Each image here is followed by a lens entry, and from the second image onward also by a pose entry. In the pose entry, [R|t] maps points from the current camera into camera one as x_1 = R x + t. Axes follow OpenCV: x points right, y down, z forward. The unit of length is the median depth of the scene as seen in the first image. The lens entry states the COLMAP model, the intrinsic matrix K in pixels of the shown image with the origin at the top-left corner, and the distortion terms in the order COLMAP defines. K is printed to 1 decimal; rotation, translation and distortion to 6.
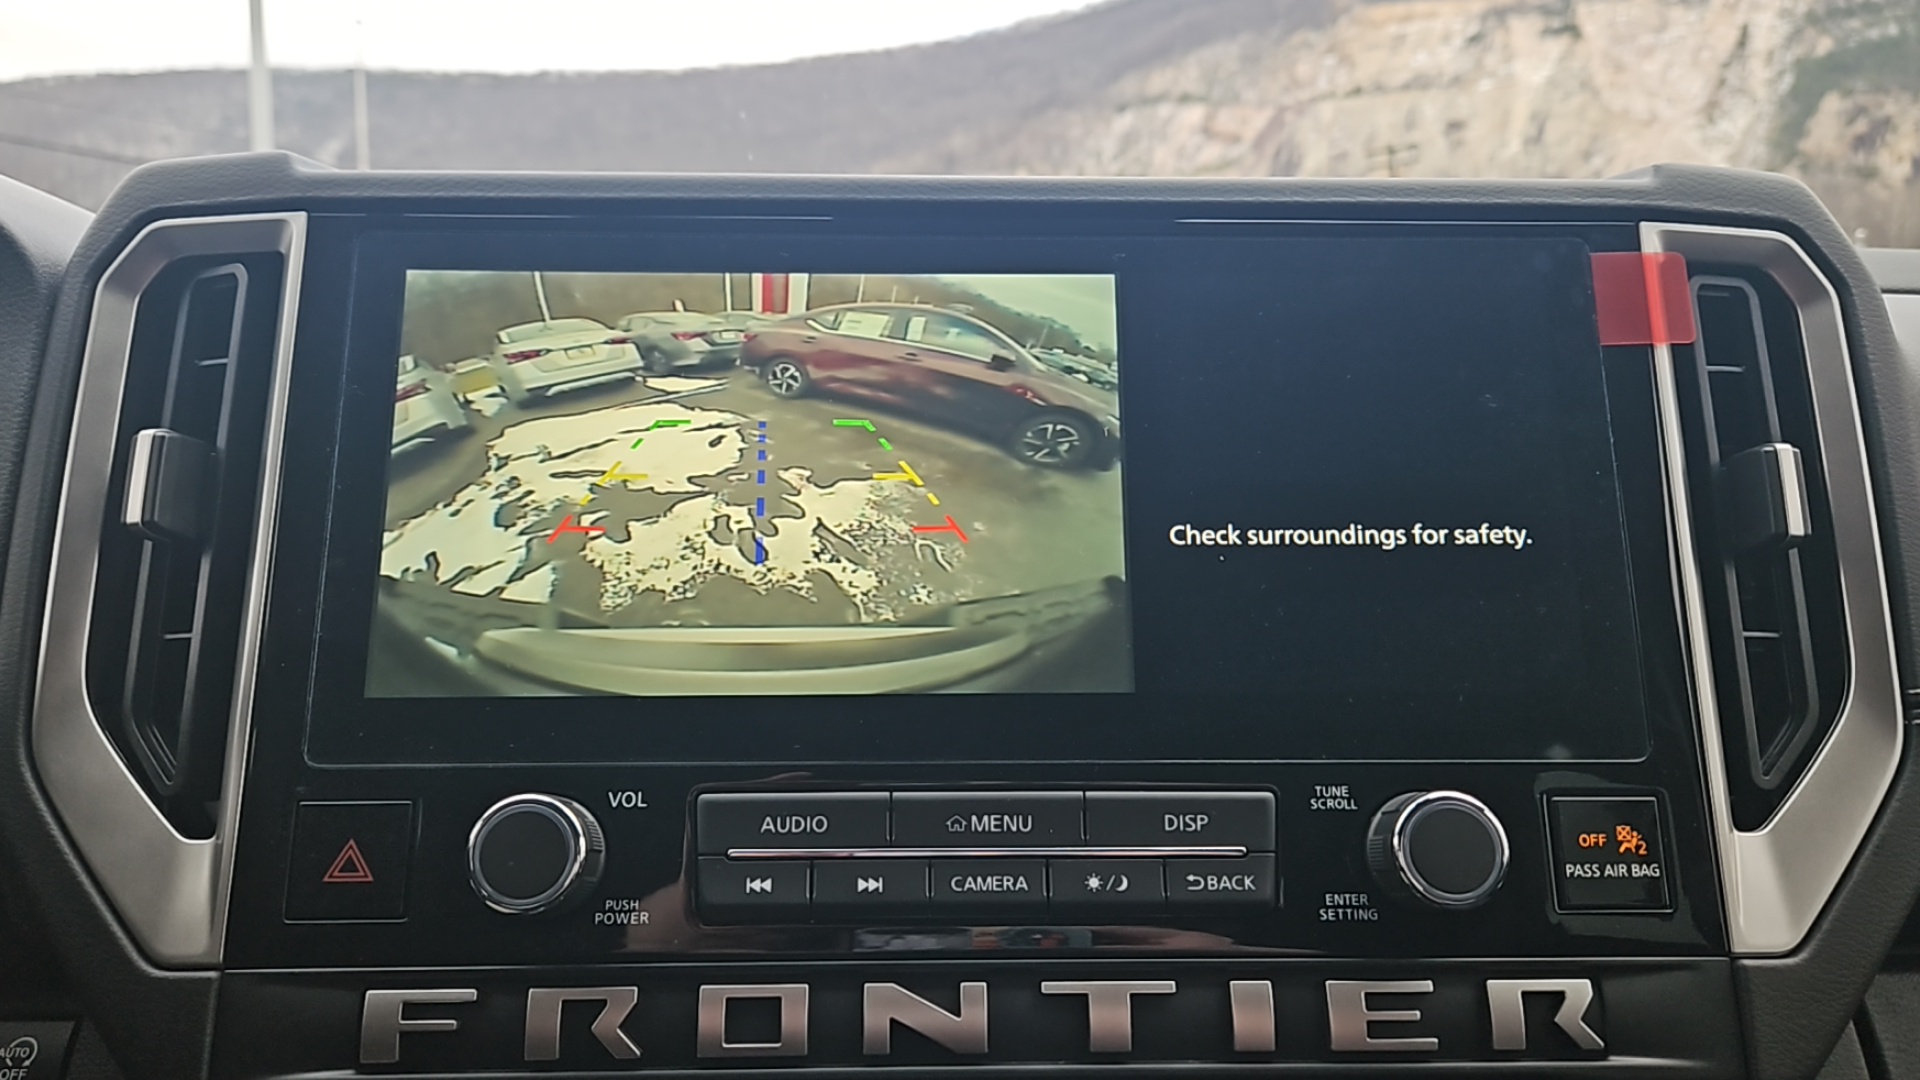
lens RADIAL K [[1438.1, 0, 956.2], [0, 1438.1, 540.4], [0, 0, 1]] dist [0.039262, -0.047258]
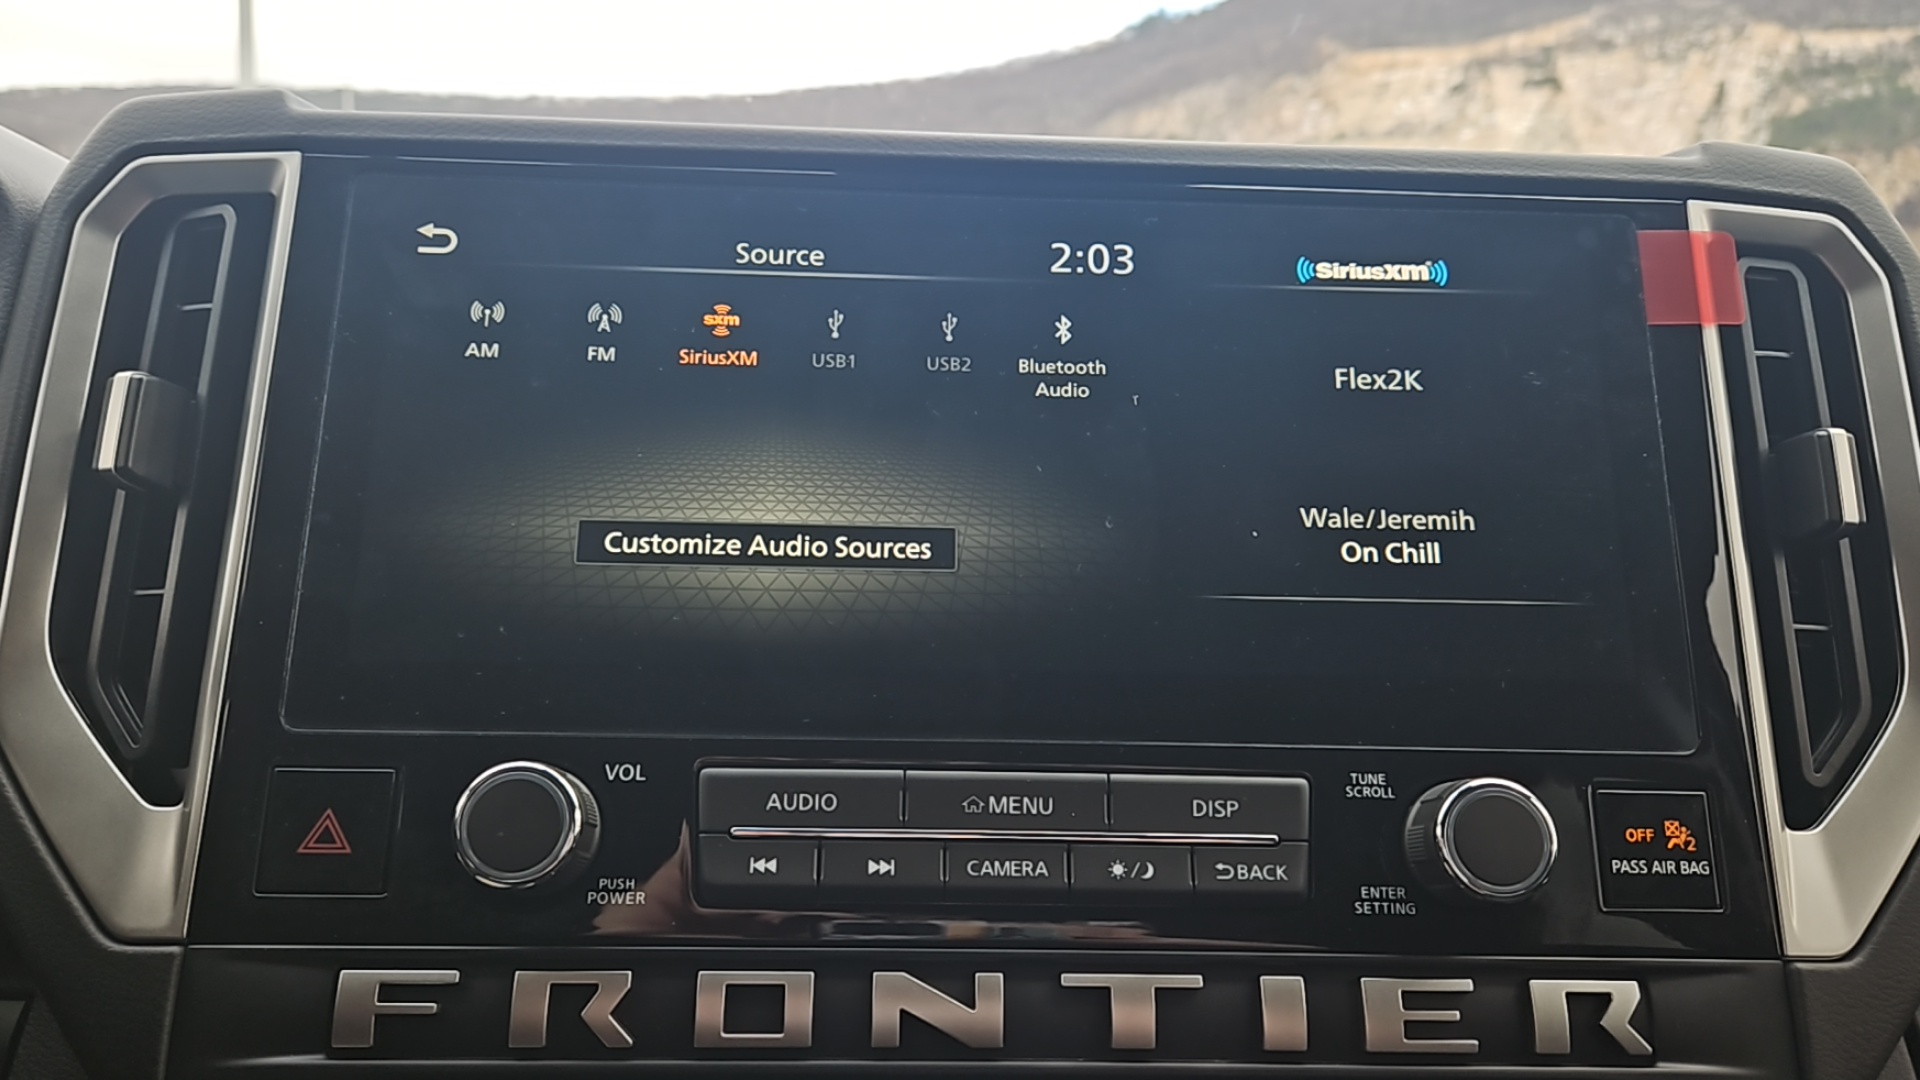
lens RADIAL K [[1438.1, 0, 959.6], [0, 1438.1, 541.4], [0, 0, 1]] dist [0.039262, -0.047258]
pose [[0.999624, 0.021822, 0.016579, -0.028412], [-0.021457, 0.999530, -0.021901, 0.044569], [-0.017049, 0.021537, 0.999623, 0.050912]]
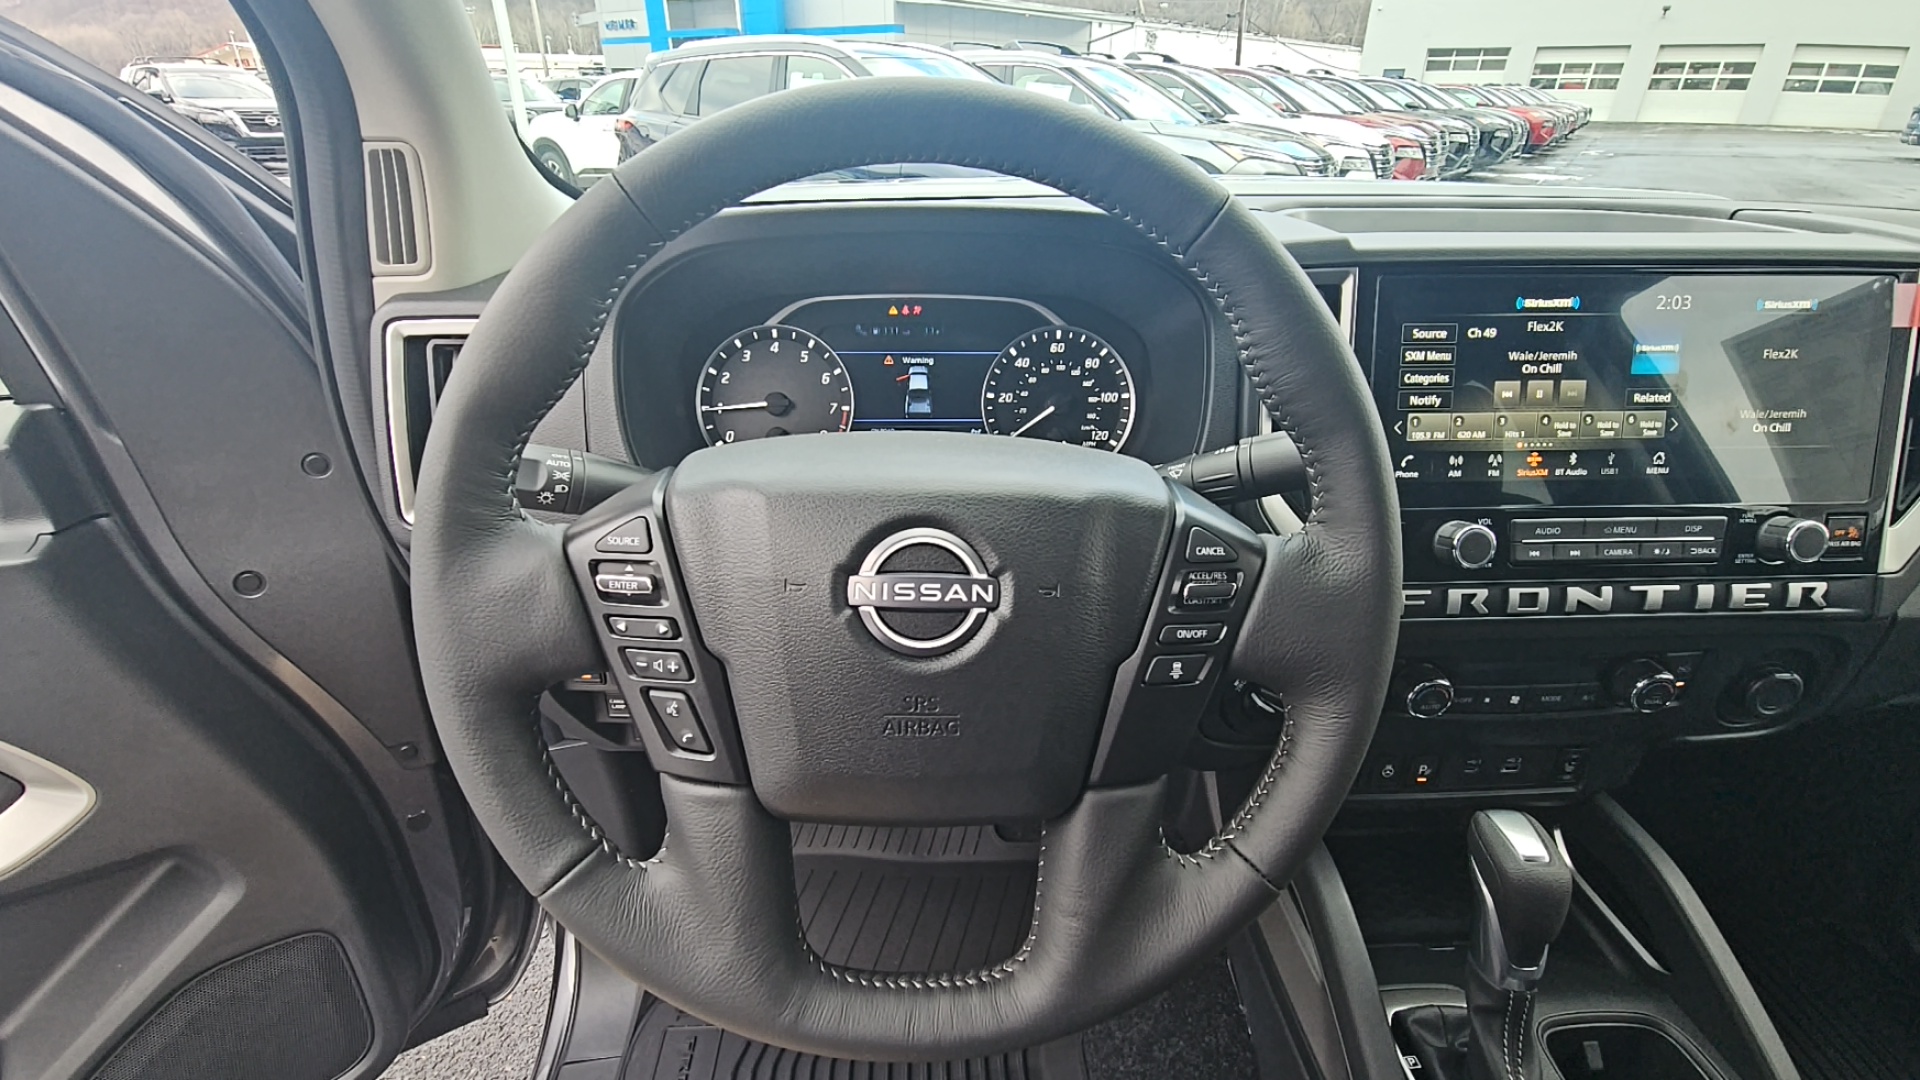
lens RADIAL K [[856.2, 0, 959.2], [0, 856.2, 534.4], [0, 0, 1]] dist [0.014910, -0.008953]
pose [[0.999676, -0.004228, 0.025108, -1.212323], [-0.005477, 0.927320, 0.374230, -0.371786], [-0.024866, -0.374246, 0.926996, -0.418048]]
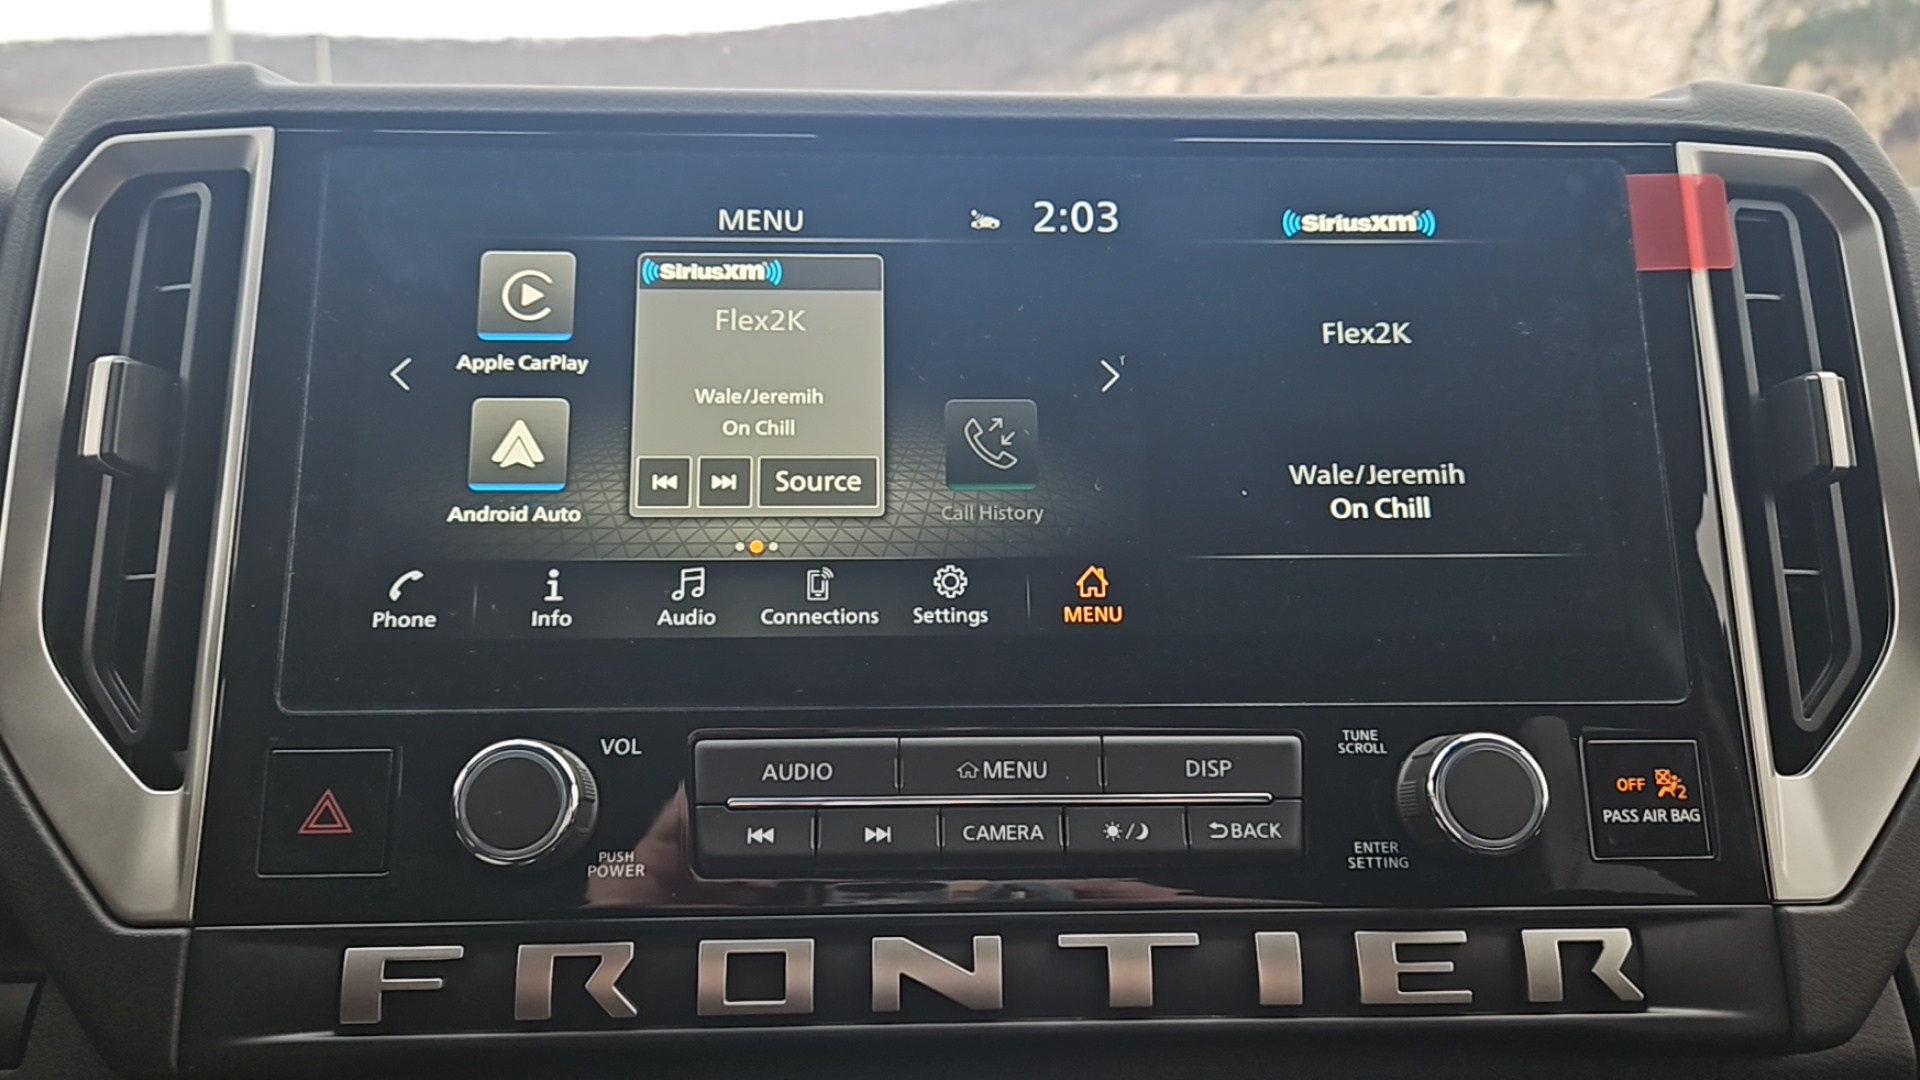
lens RADIAL K [[1438.1, 0, 952.5], [0, 1438.1, 538.1], [0, 0, 1]] dist [0.039262, -0.047258]
pose [[0.999878, -0.002079, 0.015476, -0.024501], [0.001791, 0.999825, 0.018598, 0.025410], [-0.015512, -0.018568, 0.999707, 0.051642]]
